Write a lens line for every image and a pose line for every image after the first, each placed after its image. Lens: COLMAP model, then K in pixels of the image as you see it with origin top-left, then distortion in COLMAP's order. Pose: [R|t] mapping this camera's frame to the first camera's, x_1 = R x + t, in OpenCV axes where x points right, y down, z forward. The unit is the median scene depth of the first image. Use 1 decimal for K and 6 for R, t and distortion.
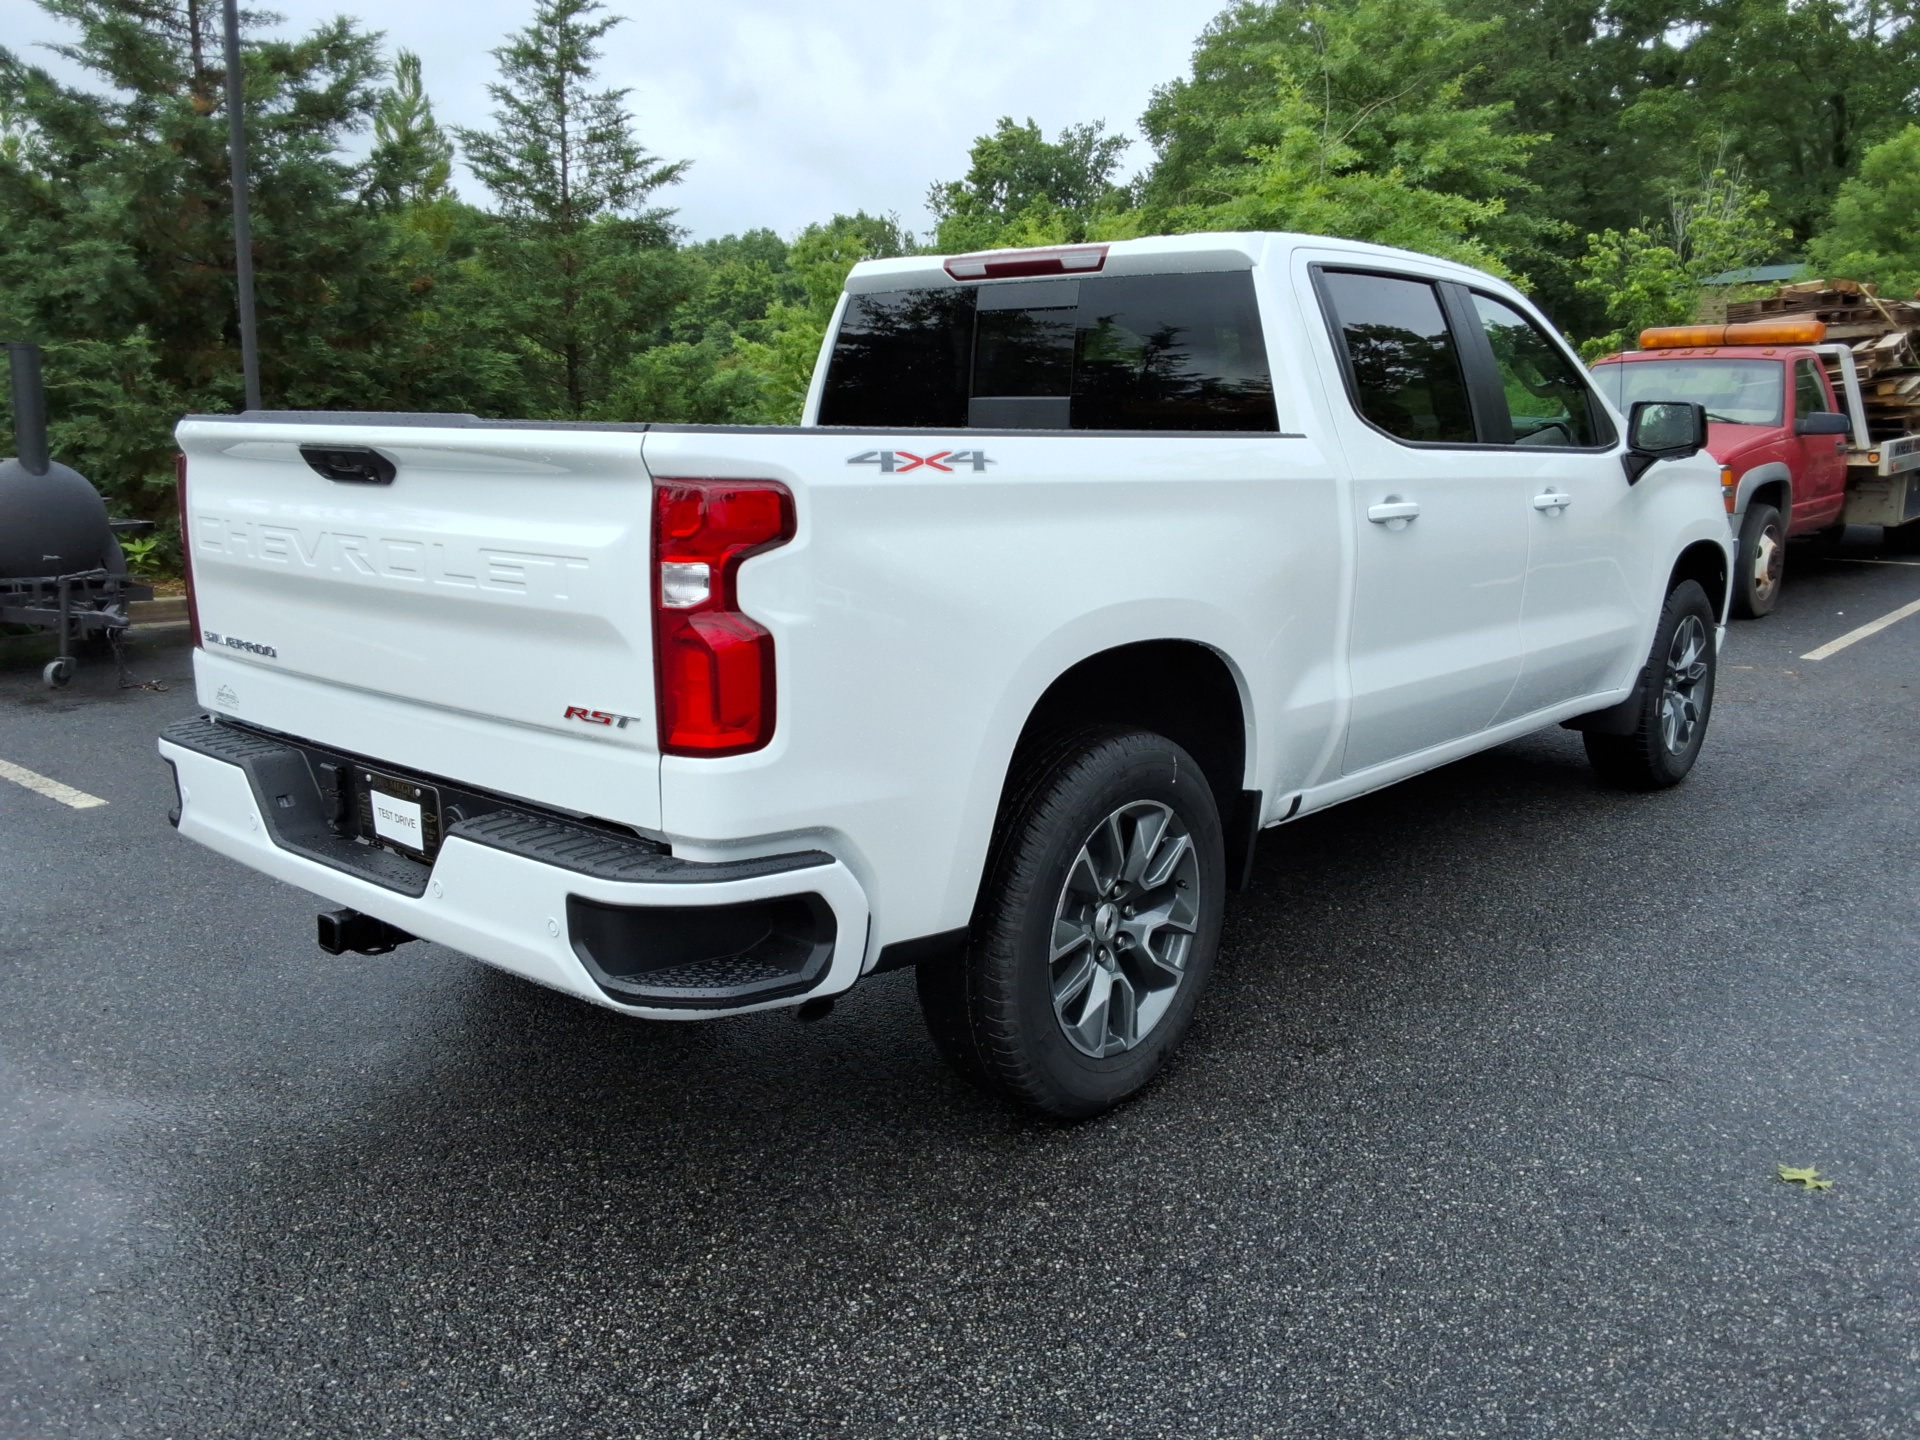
lens RADIAL K [[1545.2, 0, 963.6], [0, 1545.2, 725.6], [0, 0, 1]] dist [0.094732, -0.132042]
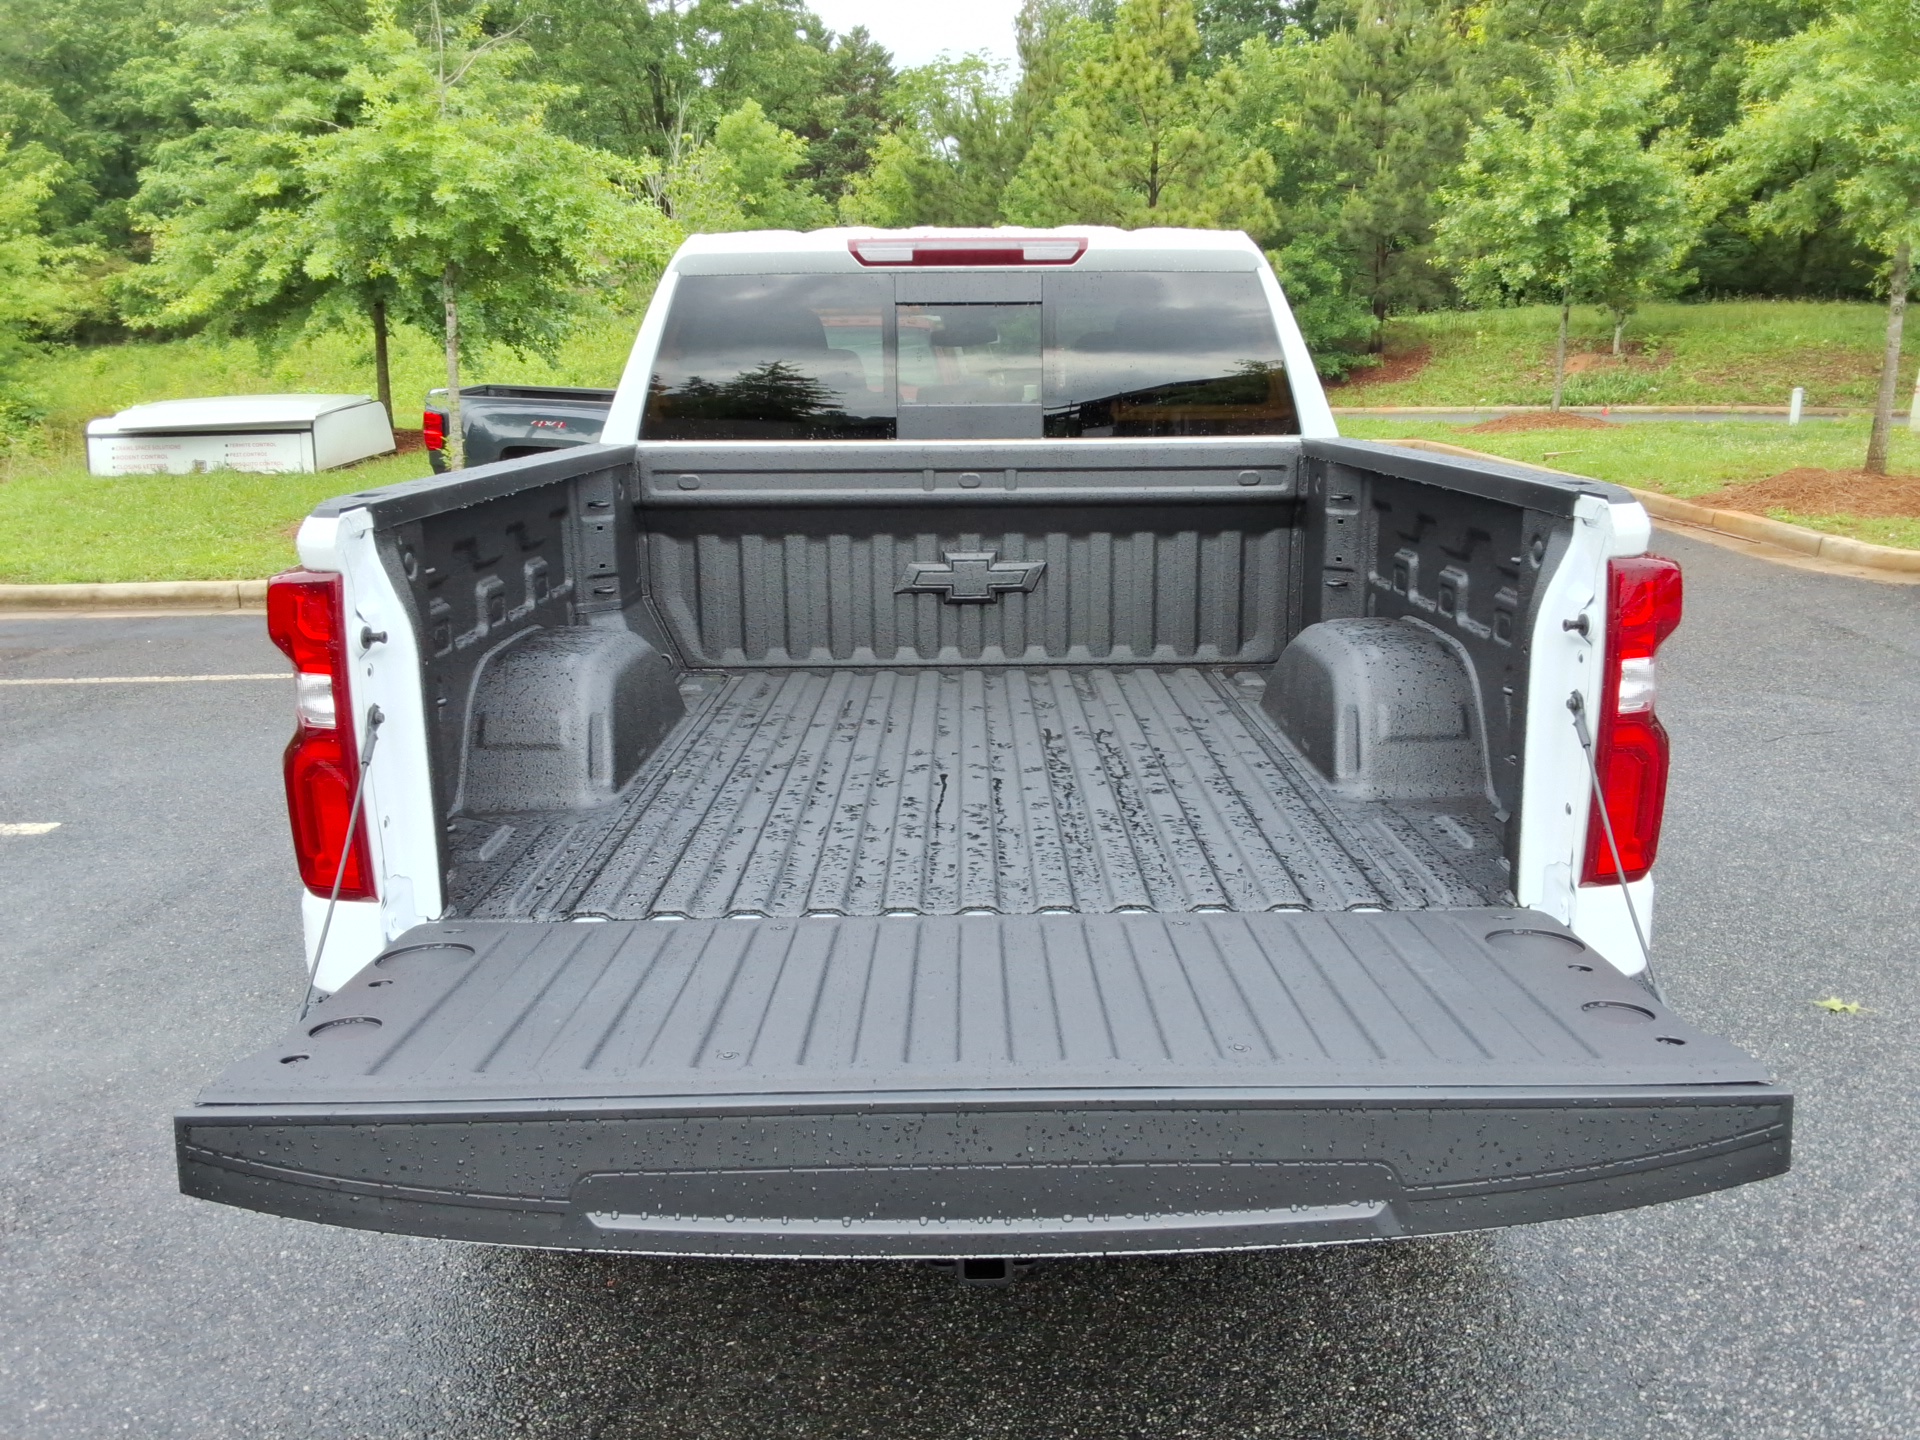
lens RADIAL K [[1545.2, 0, 968.4], [0, 1545.2, 709.2], [0, 0, 1]] dist [0.094732, -0.132042]
pose [[0.756196, -0.160053, 0.634469, -0.572101], [0.142998, 0.986609, 0.078452, -0.112299], [-0.638529, 0.031402, 0.768957, 0.336758]]
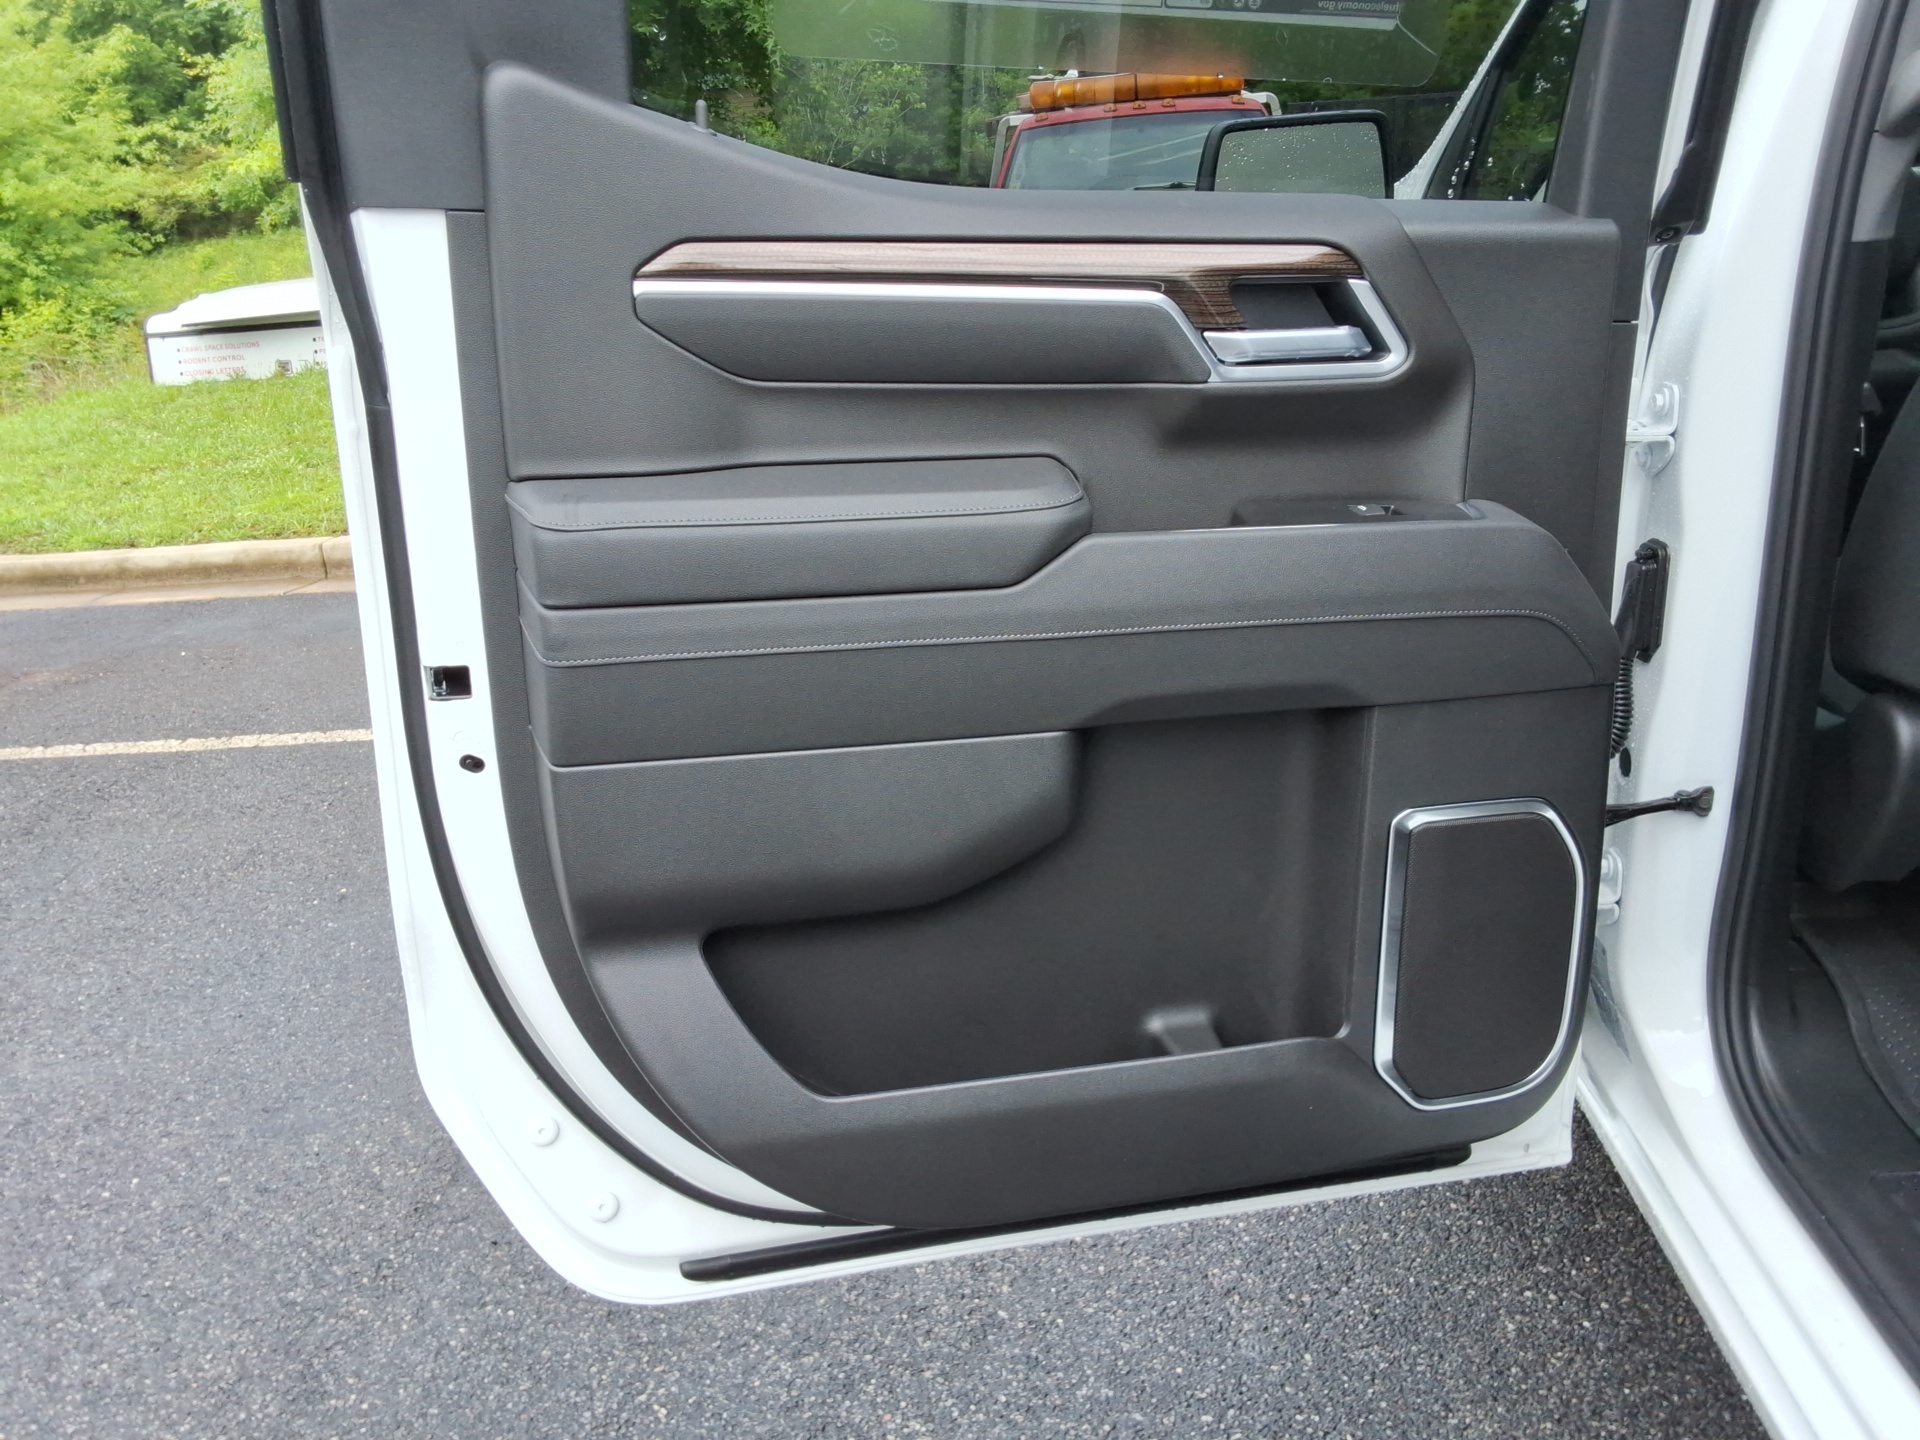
lens RADIAL K [[1545.2, 0, 969.3], [0, 1545.2, 704.2], [0, 0, 1]] dist [0.094732, -0.132042]
pose [[0.794270, -0.238070, 0.558980, -0.251869], [0.186978, 0.971161, 0.147936, -0.236995], [-0.578078, -0.012984, 0.815878, 1.235287]]
